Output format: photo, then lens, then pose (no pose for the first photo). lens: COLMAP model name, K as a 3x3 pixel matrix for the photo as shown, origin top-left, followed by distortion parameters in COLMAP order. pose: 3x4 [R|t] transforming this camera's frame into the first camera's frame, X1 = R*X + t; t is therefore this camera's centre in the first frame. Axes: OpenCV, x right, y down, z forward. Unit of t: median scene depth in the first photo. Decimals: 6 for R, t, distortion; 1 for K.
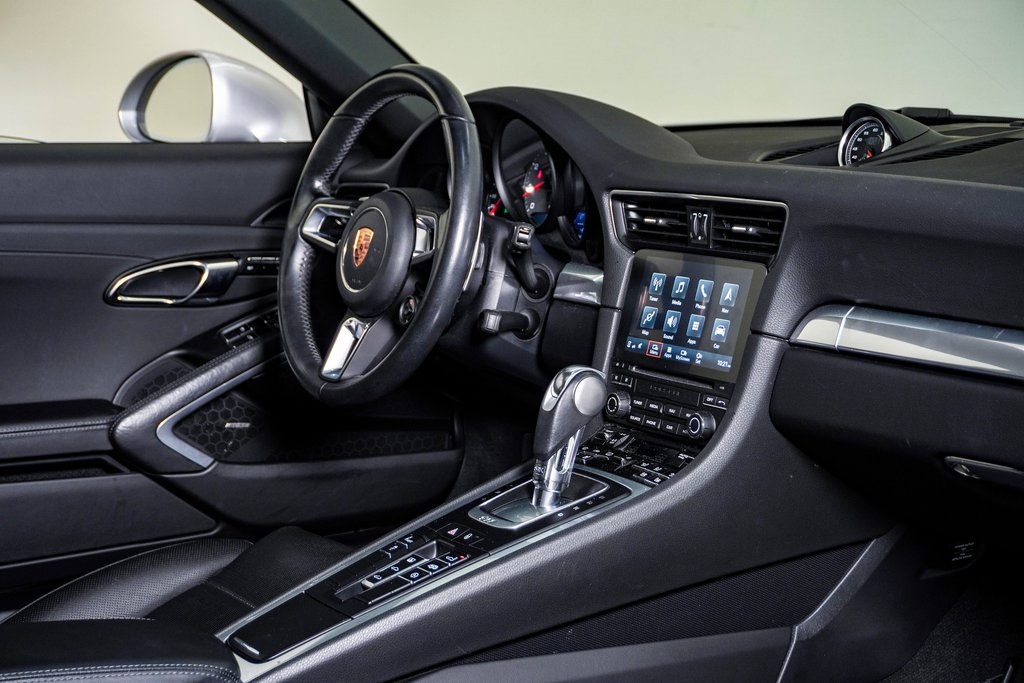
lens RADIAL K [[1697.2, 0, 512.0], [0, 1697.2, 341.5], [0, 0, 1]] dist [0.018093, -0.030666]
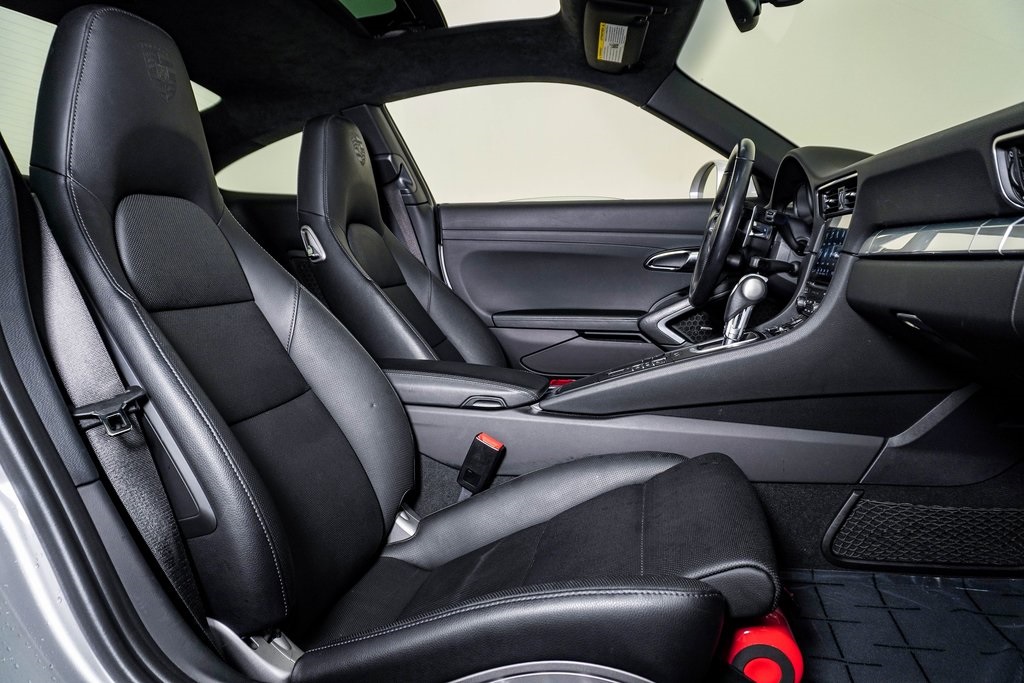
lens RADIAL K [[689.9, 0, 512.0], [0, 689.9, 341.5], [0, 0, 1]] dist [-0.004428, -0.001273]
pose [[0.715458, 0.071074, -0.695031, 0.341734], [-0.077716, 0.996734, 0.021927, 0.082541], [0.694319, 0.038327, 0.718646, 0.242204]]
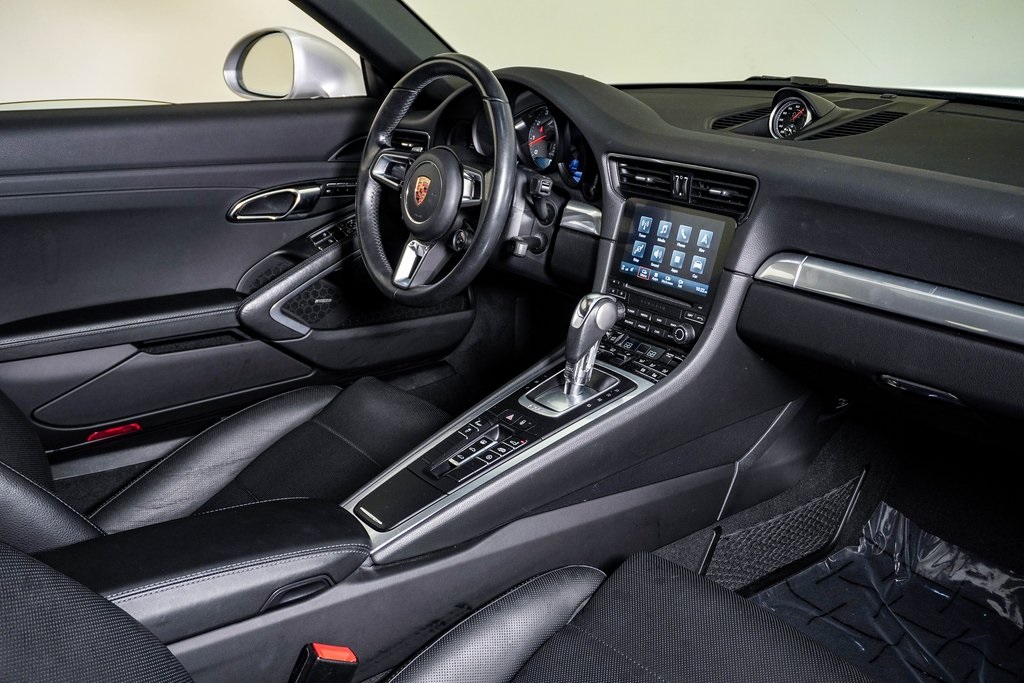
lens RADIAL K [[1012.0, 0, 512.0], [0, 1012.0, 341.5], [0, 0, 1]] dist [0.005774, 0.004455]
pose [[0.997337, -0.020015, 0.070126, -0.078364], [0.007541, 0.984751, 0.173809, -0.080513], [-0.072535, -0.172817, 0.982279, 0.173248]]
